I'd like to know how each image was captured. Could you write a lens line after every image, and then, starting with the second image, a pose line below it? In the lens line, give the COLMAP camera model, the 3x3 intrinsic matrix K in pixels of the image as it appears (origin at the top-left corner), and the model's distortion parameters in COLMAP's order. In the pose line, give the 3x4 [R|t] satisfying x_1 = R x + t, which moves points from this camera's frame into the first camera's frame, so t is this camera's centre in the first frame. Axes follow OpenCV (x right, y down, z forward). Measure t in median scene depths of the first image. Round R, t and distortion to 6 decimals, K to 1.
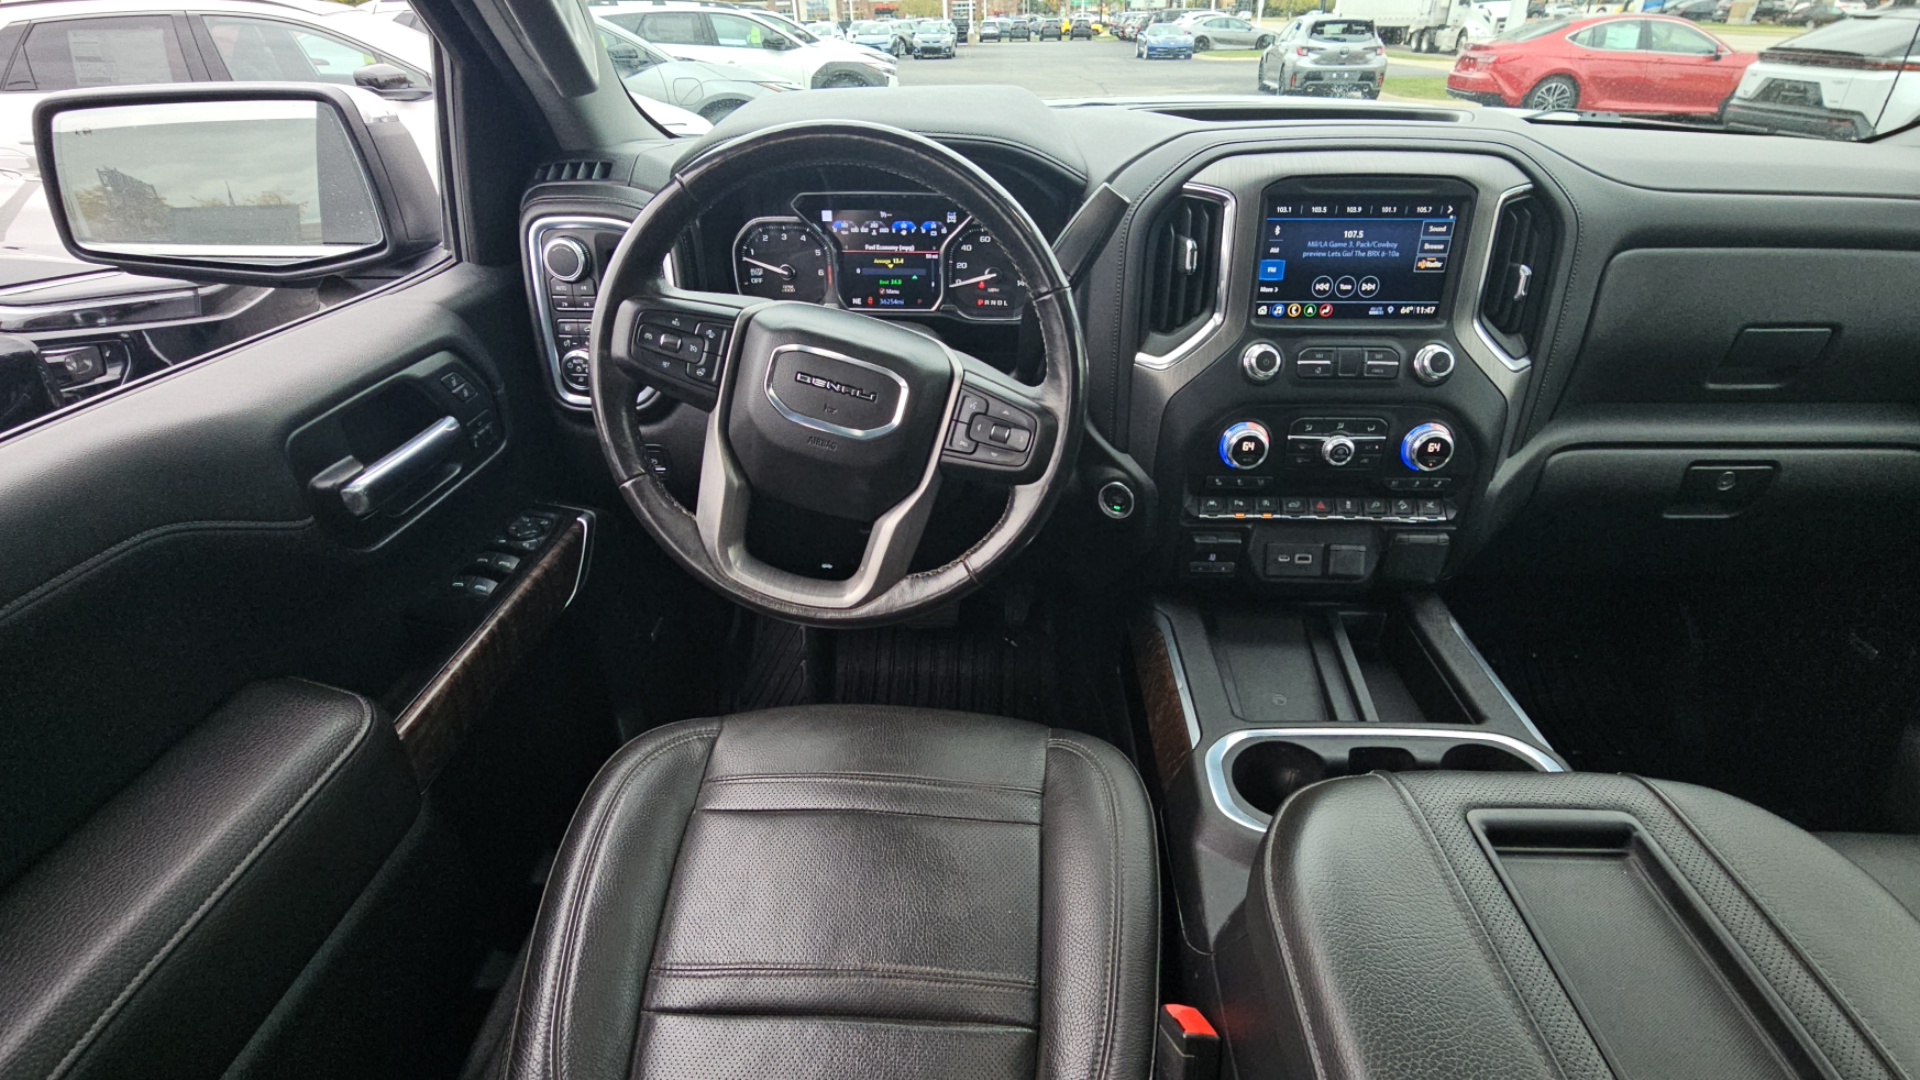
lens RADIAL K [[858.4, 0, 981.8], [0, 858.4, 542.8], [0, 0, 1]] dist [0.007280, -0.005274]
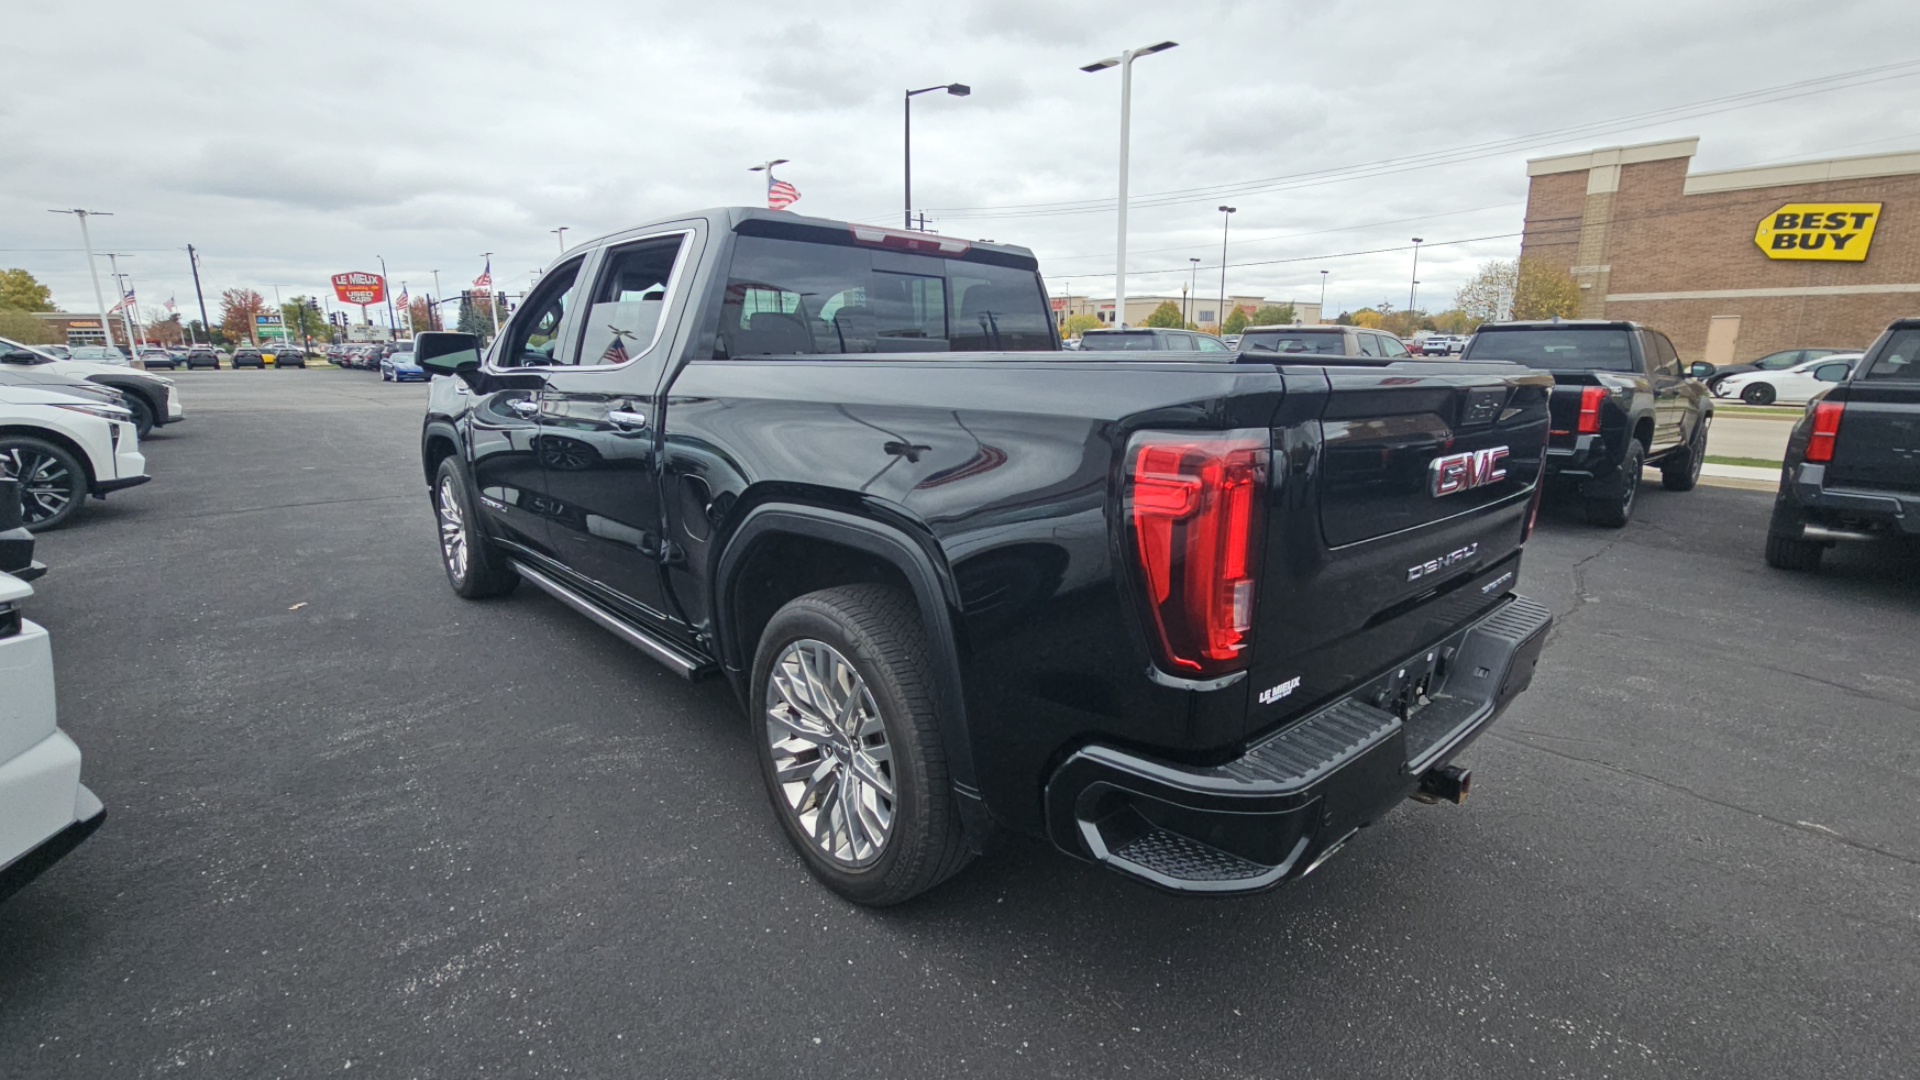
lens RADIAL K [[858.4, 0, 982.7], [0, 858.4, 544.2], [0, 0, 1]] dist [0.007280, -0.005274]
pose [[0.708998, -0.139794, 0.691215, -1.778322], [0.356287, 0.916871, -0.180022, 1.990274], [-0.608589, 0.373906, 0.699867, -3.022811]]
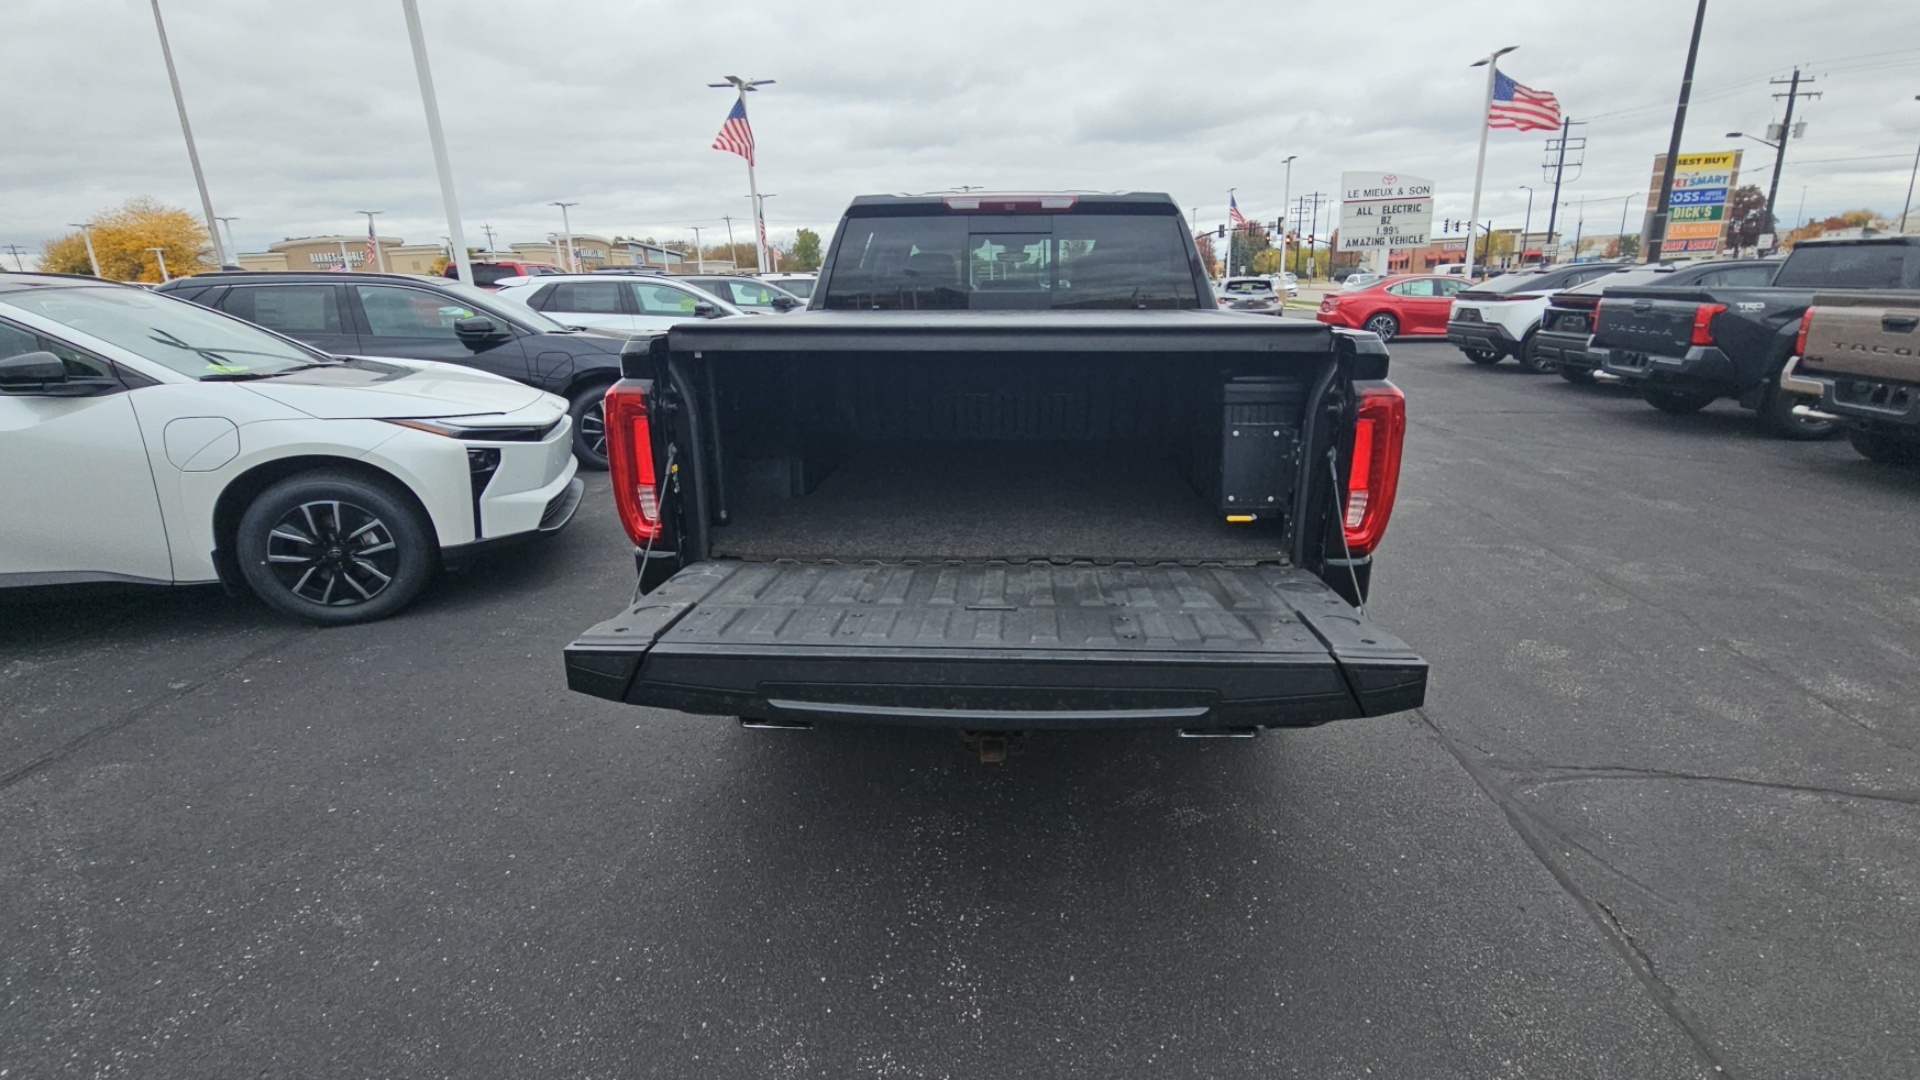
lens RADIAL K [[858.4, 0, 975.7], [0, 858.4, 541.5], [0, 0, 1]] dist [0.007280, -0.005274]
pose [[0.999316, -0.000531, -0.036985, 0.354572], [-0.008834, 0.967534, -0.252587, 2.606162], [0.035918, 0.252741, 0.966867, -4.225067]]
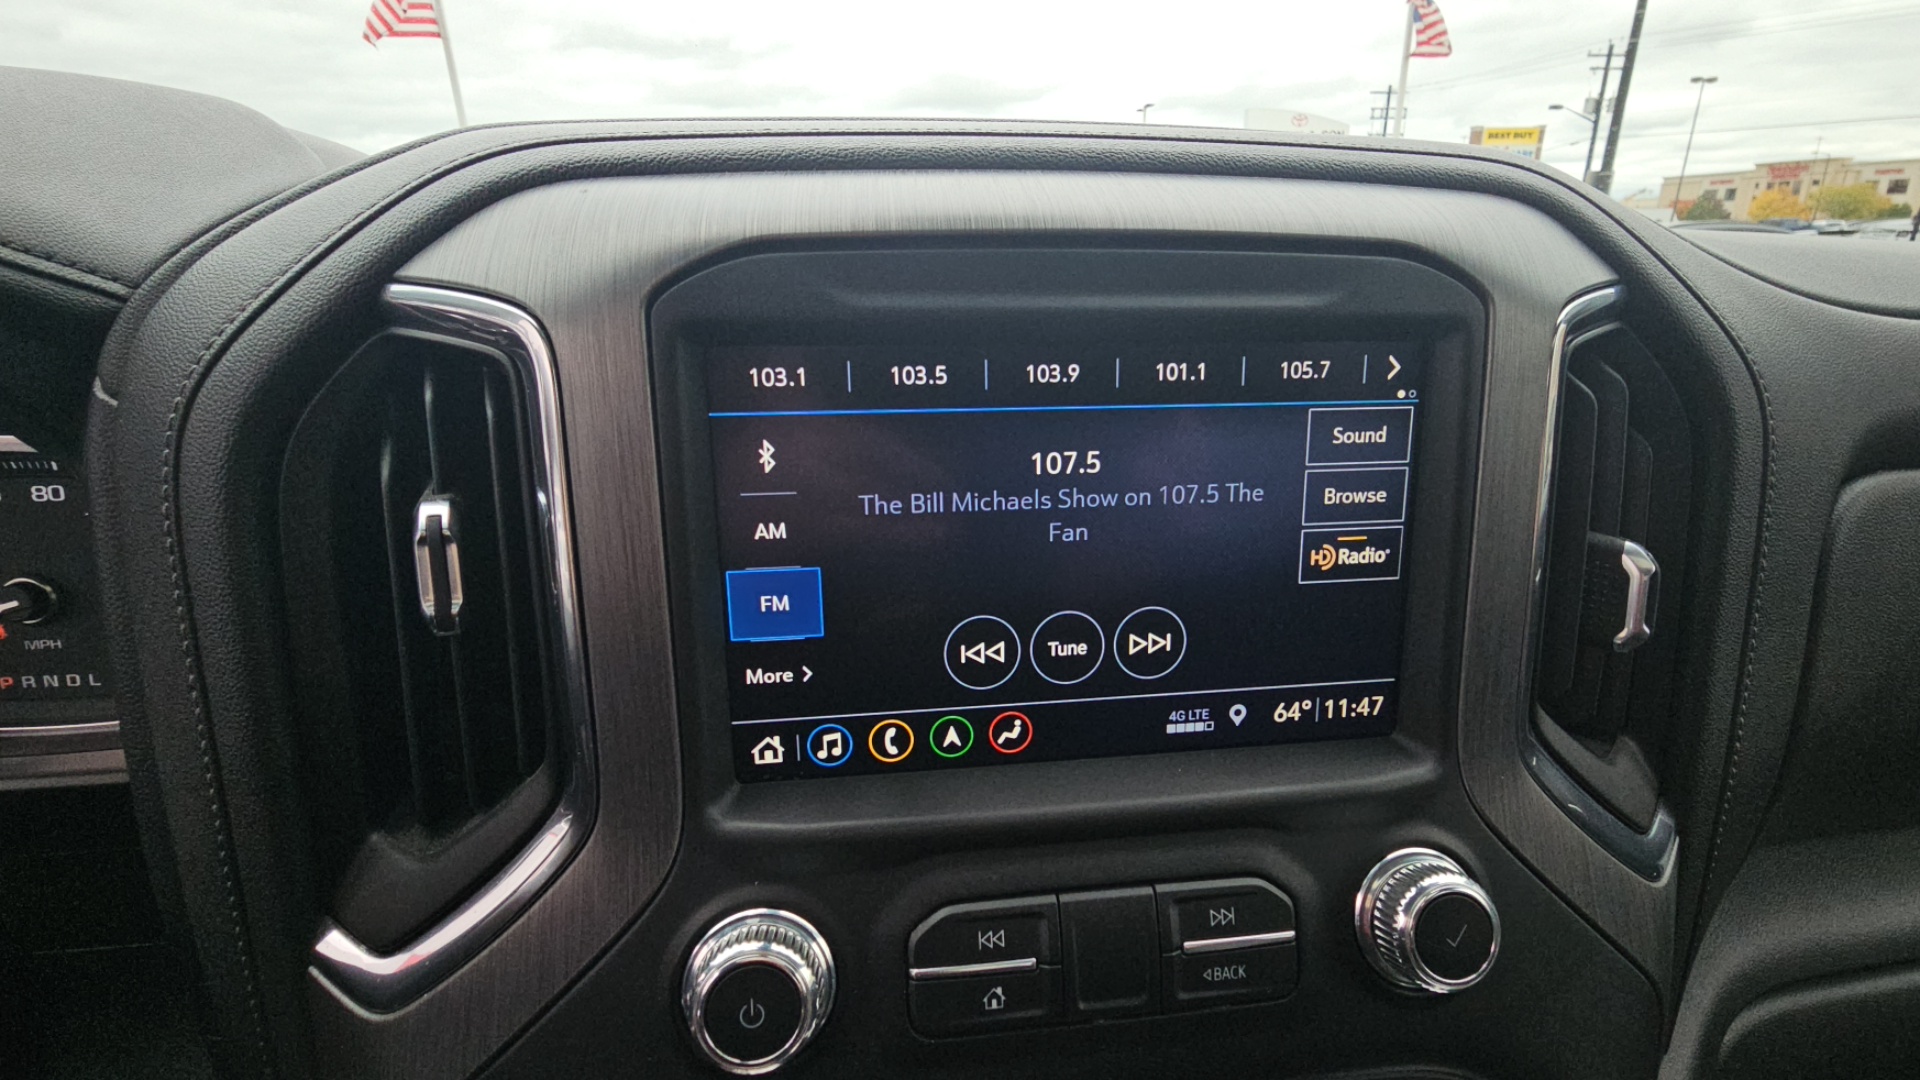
lens RADIAL K [[858.4, 0, 982.9], [0, 858.4, 542.2], [0, 0, 1]] dist [0.007280, -0.005274]
pose [[0.986326, -0.046586, 0.158083, 0.311821], [0.079107, 0.975318, -0.206148, -0.242093], [-0.144578, 0.215835, 0.965667, 0.646633]]
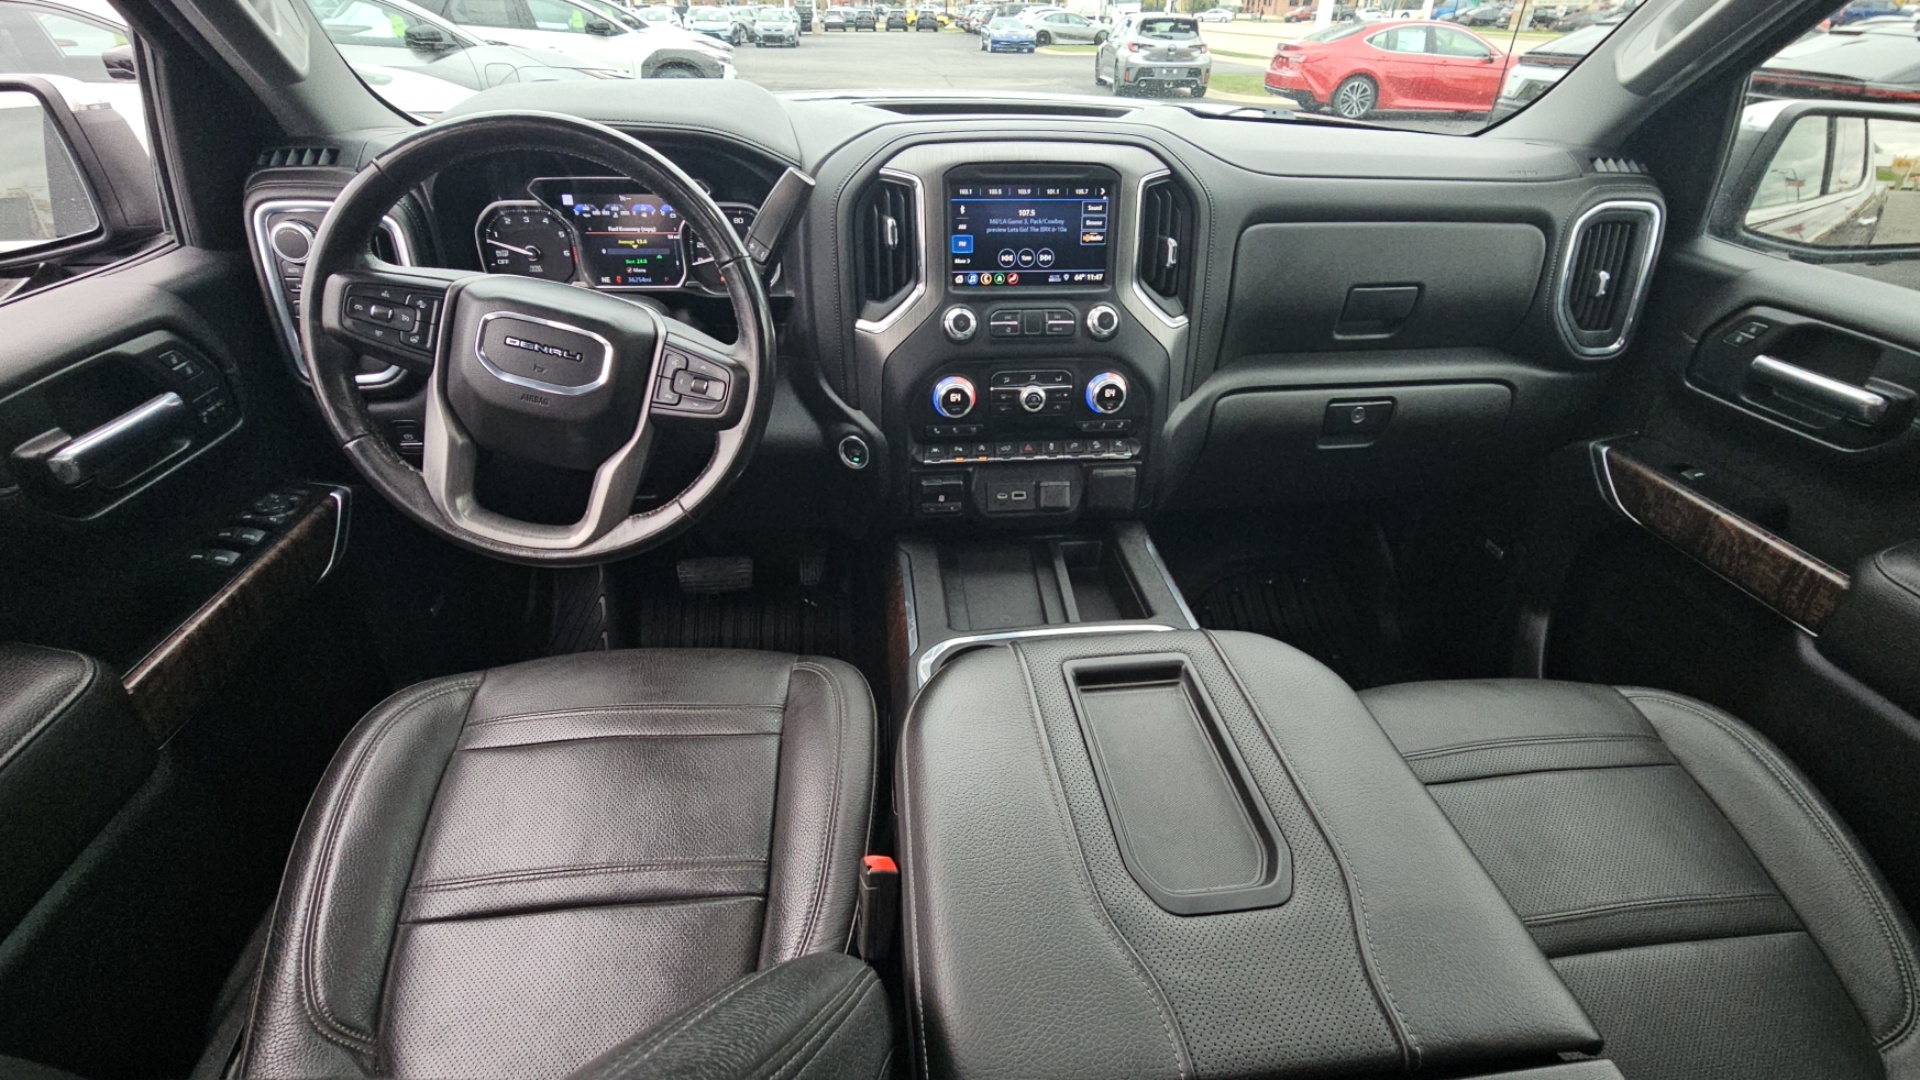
lens RADIAL K [[858.4, 0, 981.5], [0, 858.4, 544.3], [0, 0, 1]] dist [0.007280, -0.005274]
pose [[0.988506, -0.060101, 0.138722, 0.154443], [0.058827, 0.998180, 0.013272, 0.063423], [-0.139267, -0.004959, 0.990242, -0.133421]]
